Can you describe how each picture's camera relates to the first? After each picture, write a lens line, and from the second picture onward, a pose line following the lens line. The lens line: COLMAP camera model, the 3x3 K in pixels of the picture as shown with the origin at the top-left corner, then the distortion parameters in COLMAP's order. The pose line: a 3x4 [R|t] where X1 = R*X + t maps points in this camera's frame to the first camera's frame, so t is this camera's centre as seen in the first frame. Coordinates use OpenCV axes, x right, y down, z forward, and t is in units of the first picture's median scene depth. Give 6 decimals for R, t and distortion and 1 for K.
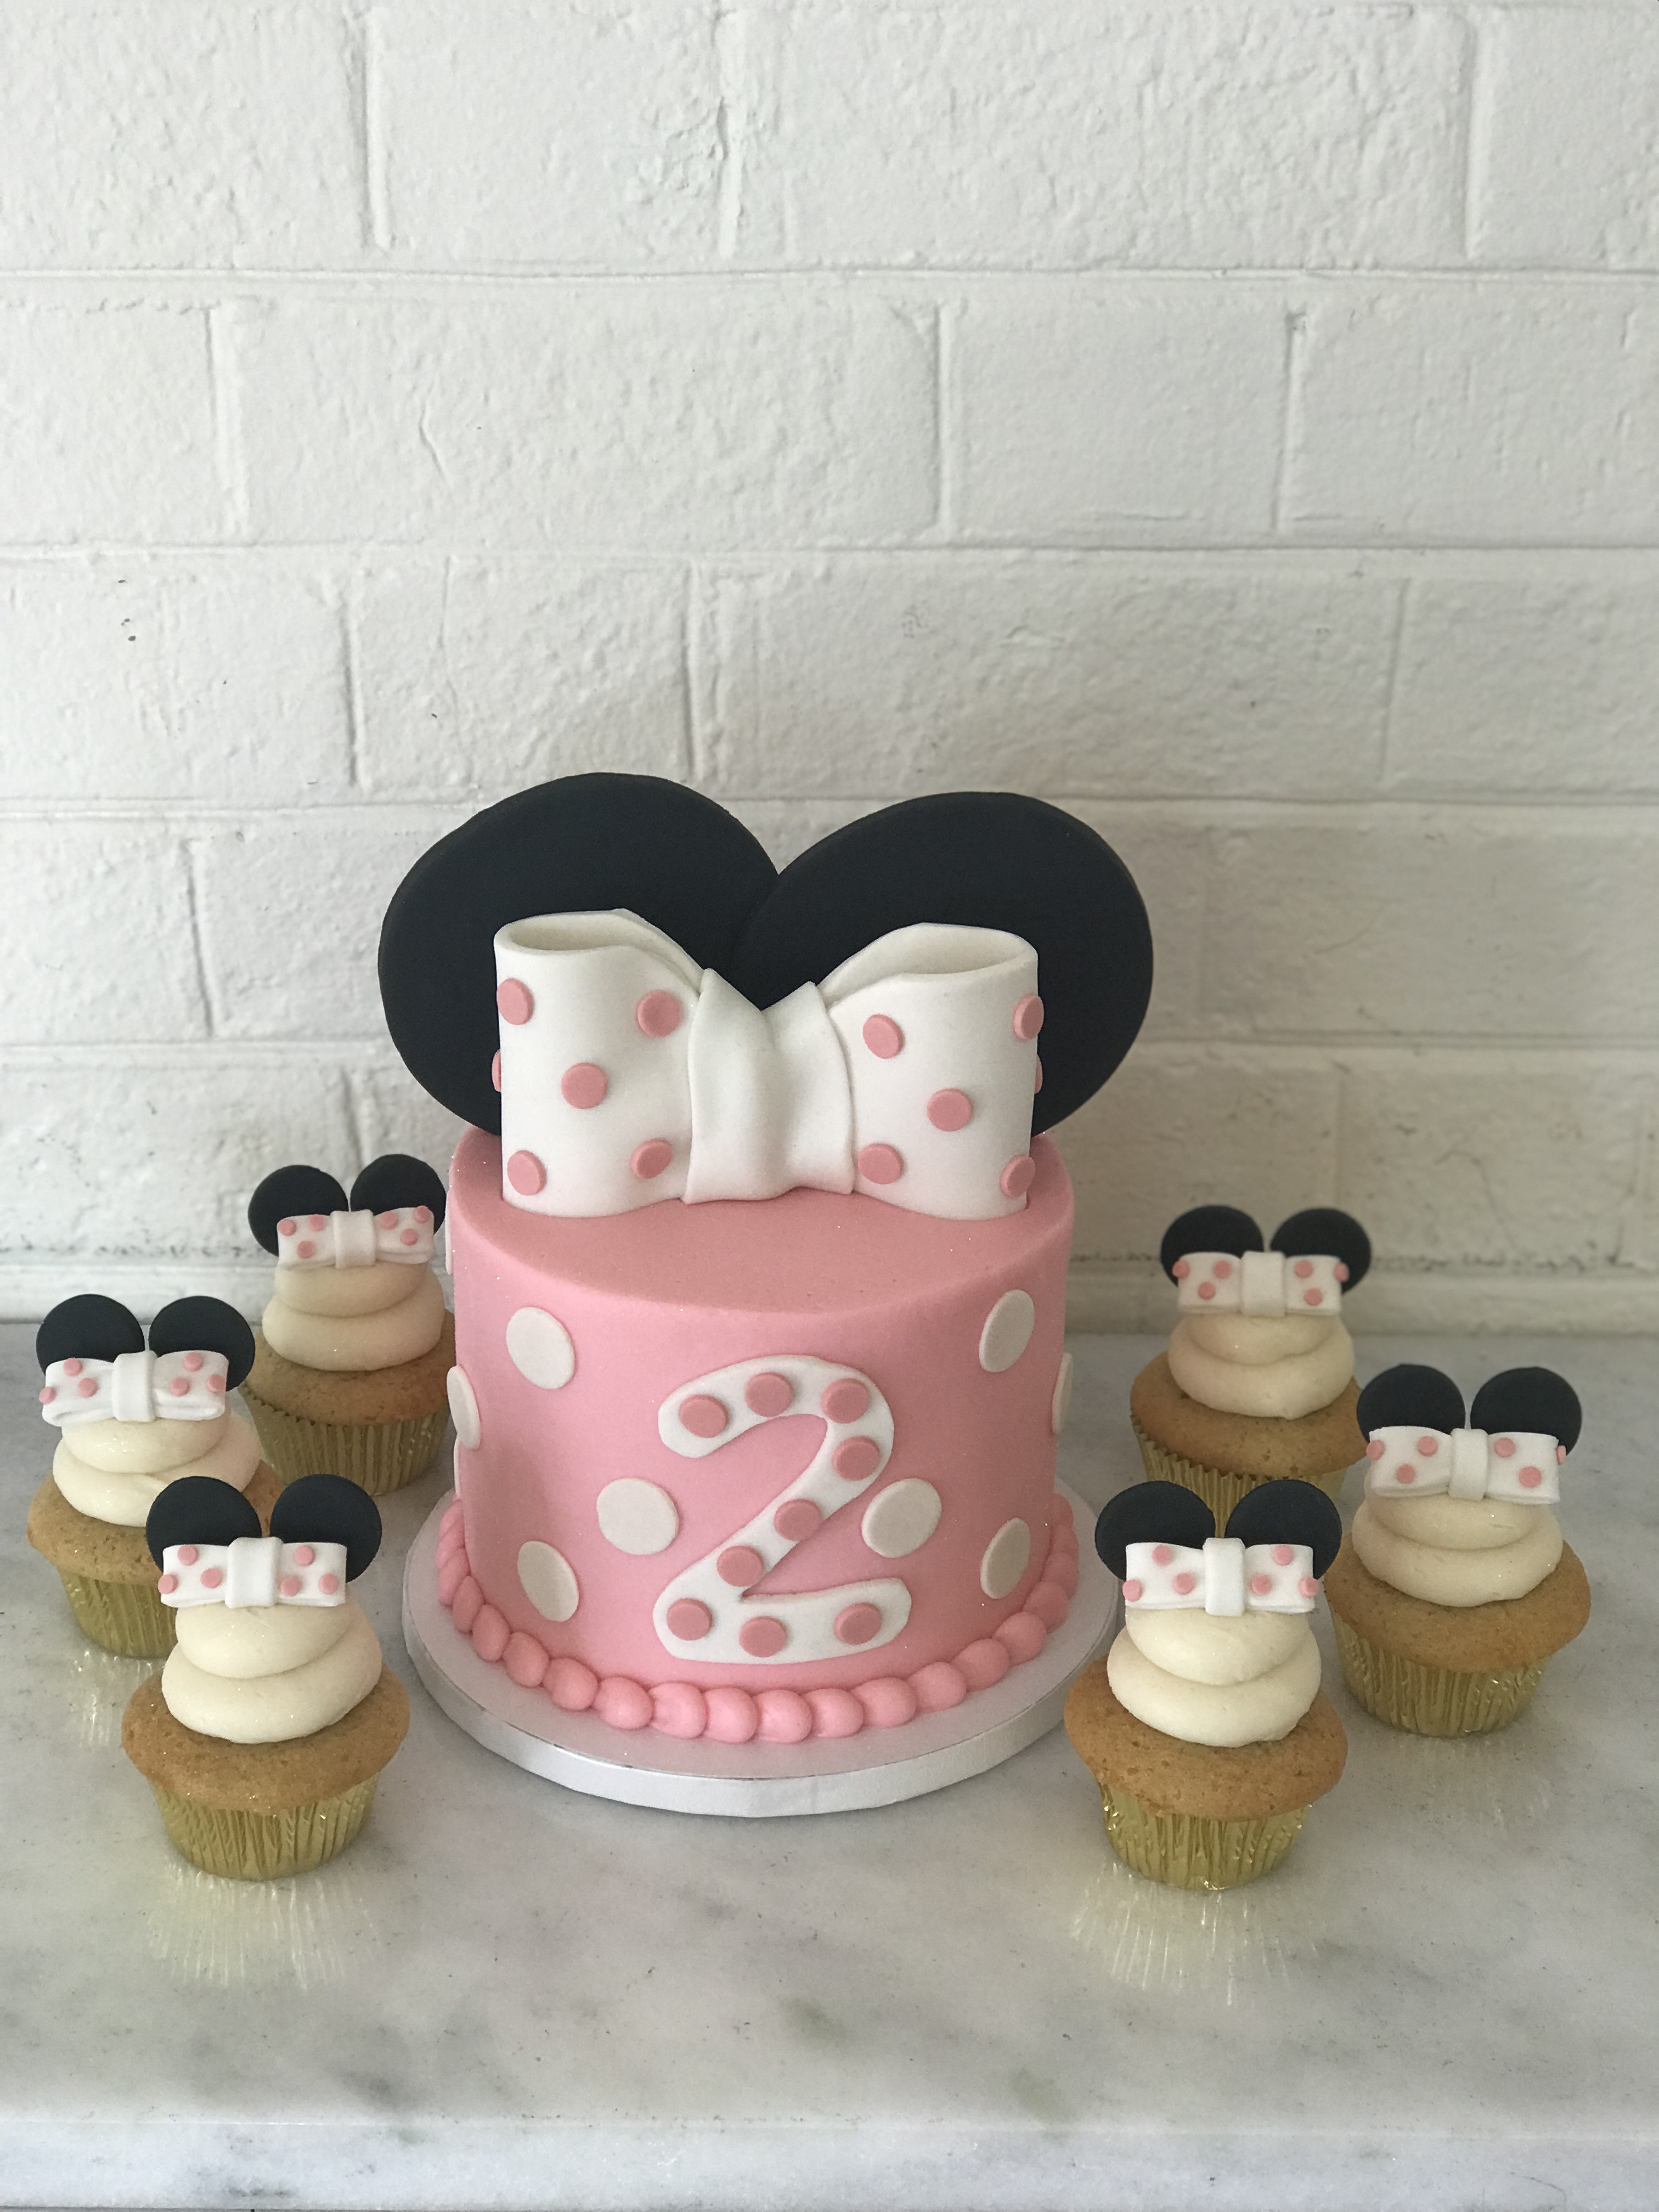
lens RADIAL K [[3616.0, 0, 839.3], [0, 3616.0, 1104.4], [0, 0, 1]] dist [0.035094, 0.000000]
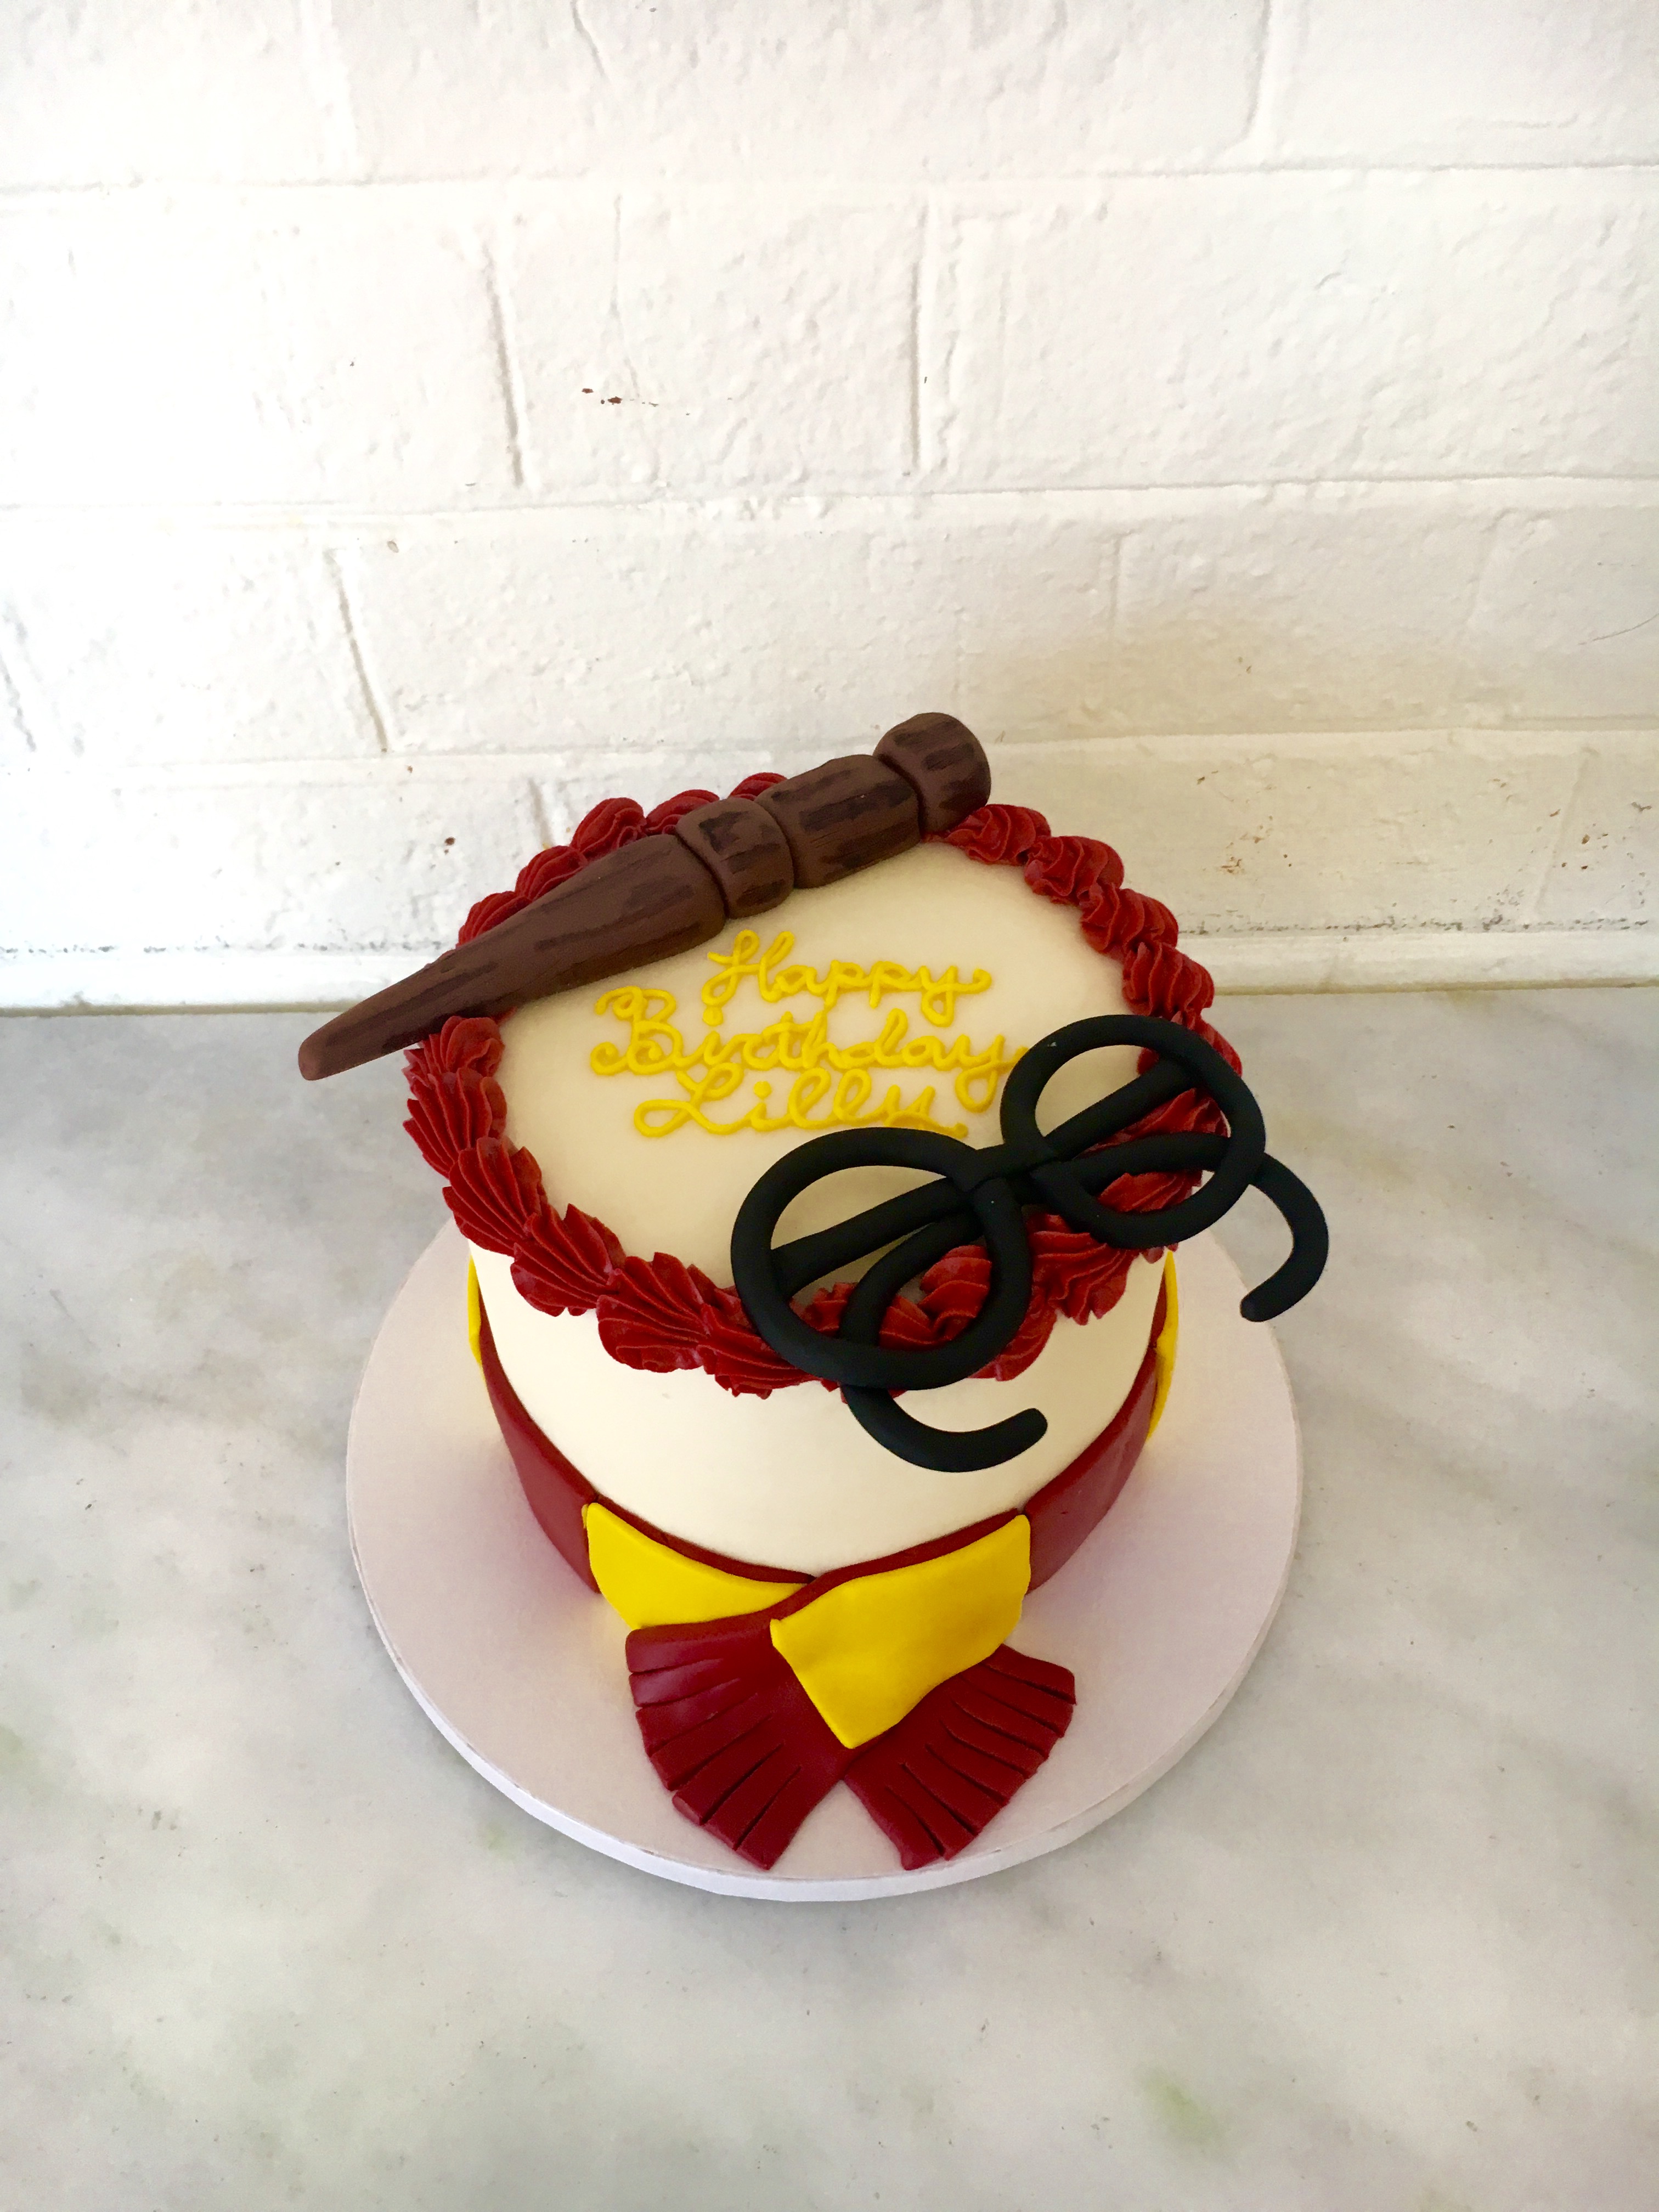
lens RADIAL K [[1882.3, 0, 827.9], [0, 1882.3, 1104.2], [0, 0, 1]] dist [0.075478, -0.109999]
pose [[0.999258, -0.031319, 0.022402, -0.077285], [0.020473, 0.924852, 0.379776, -0.123289], [-0.032613, -0.379036, 0.924807, 0.536286]]
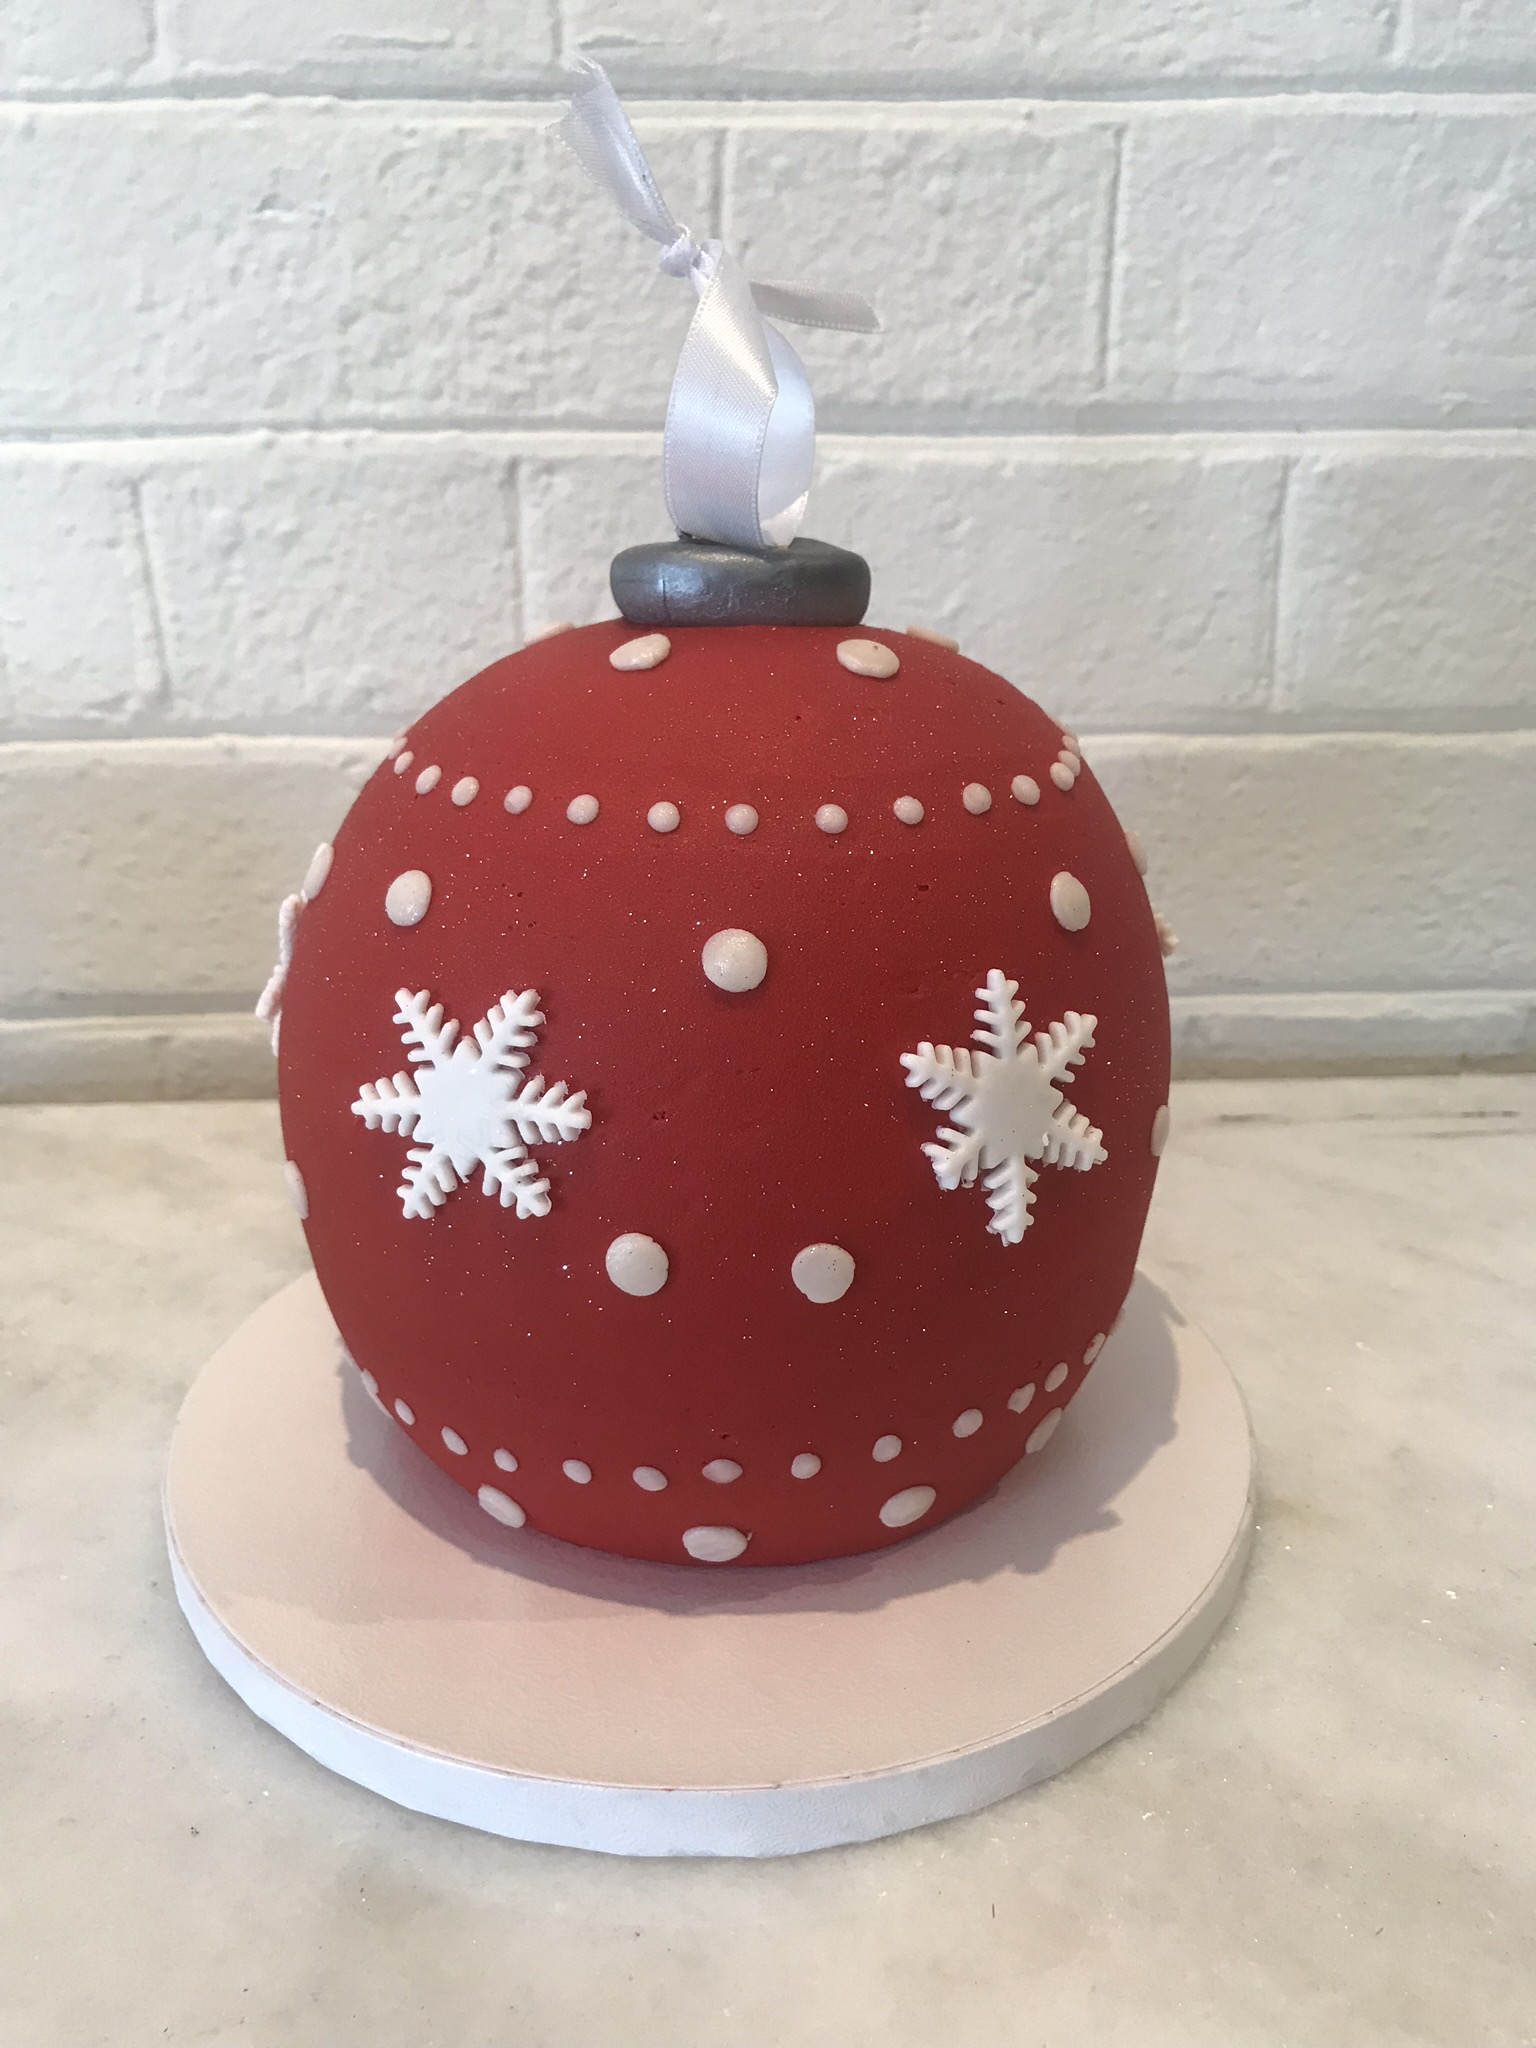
lens RADIAL K [[1688.5, 0, 773.6], [0, 1688.5, 1012.0], [0, 0, 1]] dist [-0.003593, 0.019472]
pose [[0.998666, -0.023761, 0.045839, 0.143659], [0.028013, 0.995132, -0.094483, 0.097579], [-0.043371, 0.095641, 0.994471, 0.614243]]
